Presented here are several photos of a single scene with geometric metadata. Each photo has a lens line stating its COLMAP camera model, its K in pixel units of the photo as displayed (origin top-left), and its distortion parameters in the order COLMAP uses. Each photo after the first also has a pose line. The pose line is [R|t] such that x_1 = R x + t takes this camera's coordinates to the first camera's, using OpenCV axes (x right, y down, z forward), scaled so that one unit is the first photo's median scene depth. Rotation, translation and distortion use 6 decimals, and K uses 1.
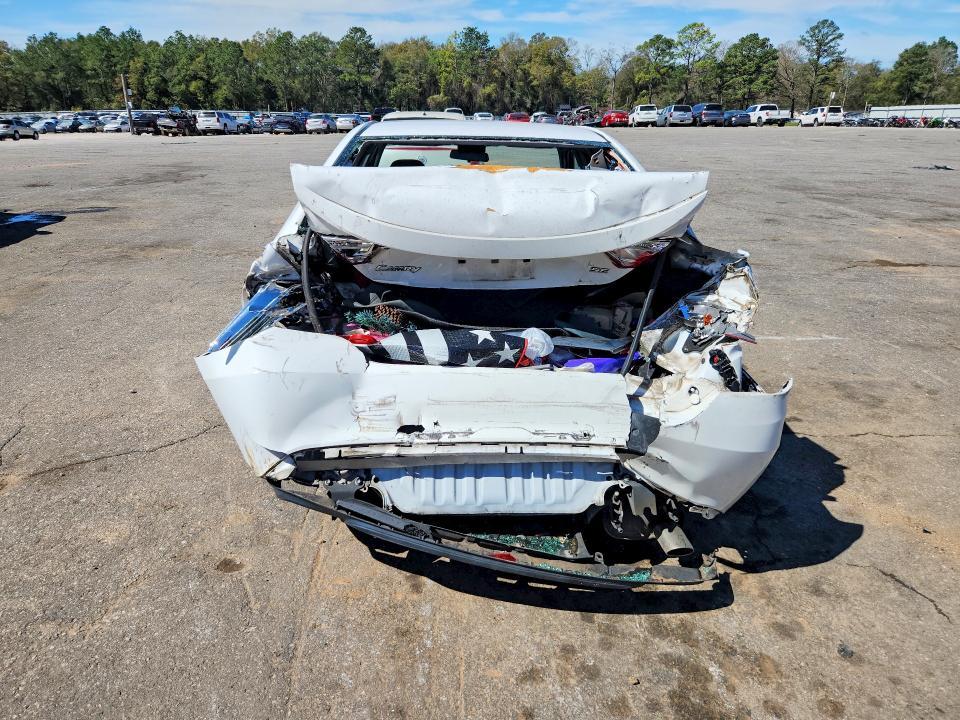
lens RADIAL K [[640.7, 0, 477.4], [0, 640.7, 359.1], [0, 0, 1]] dist [0.064305, -0.053579]
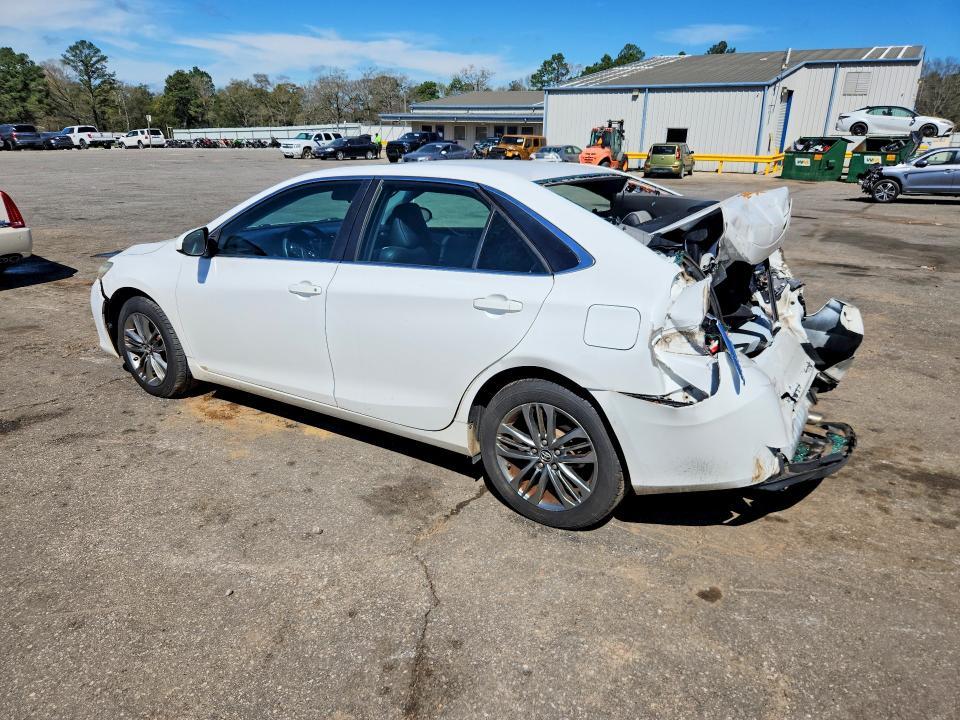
lens RADIAL K [[640.7, 0, 477.4], [0, 640.7, 359.1], [0, 0, 1]] dist [0.064305, -0.053579]
pose [[0.568225, -0.276523, 0.775020, -0.059673], [0.298024, 0.947061, 0.119403, -0.012665], [-0.767009, 0.163127, 0.620554, 0.026608]]
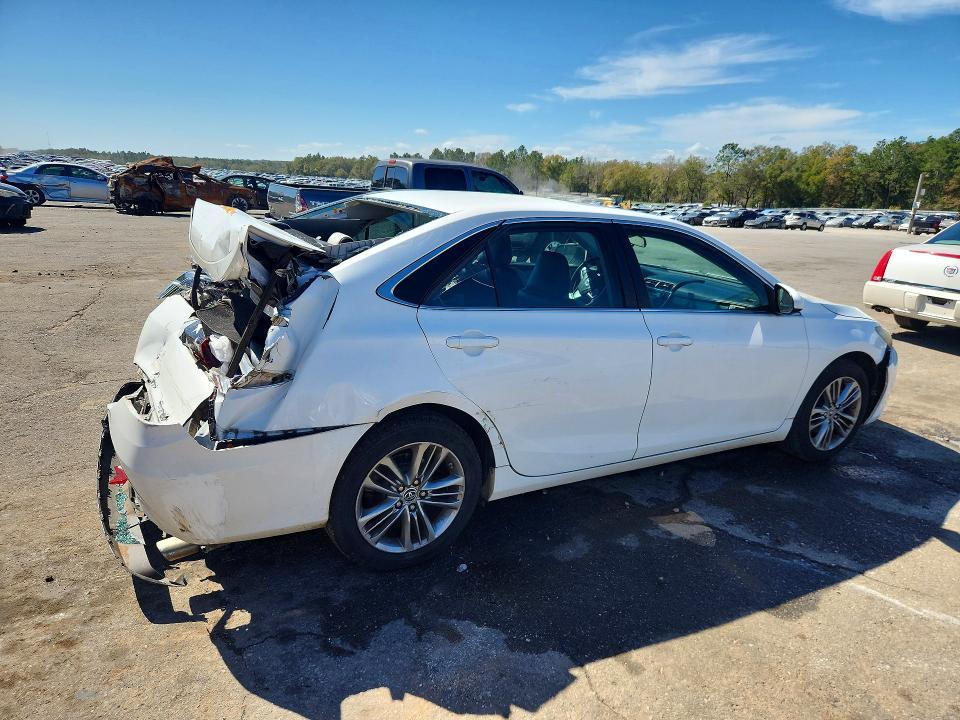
lens RADIAL K [[645.1, 0, 480.0], [0, 645.1, 360.0], [0, 0, 1]] dist [0.070214, -0.050555]
pose [[0.478347, 0.254003, -0.840635, 0.062338], [-0.367072, 0.927451, 0.071360, -0.012765], [0.797773, 0.274439, 0.536881, 0.031540]]
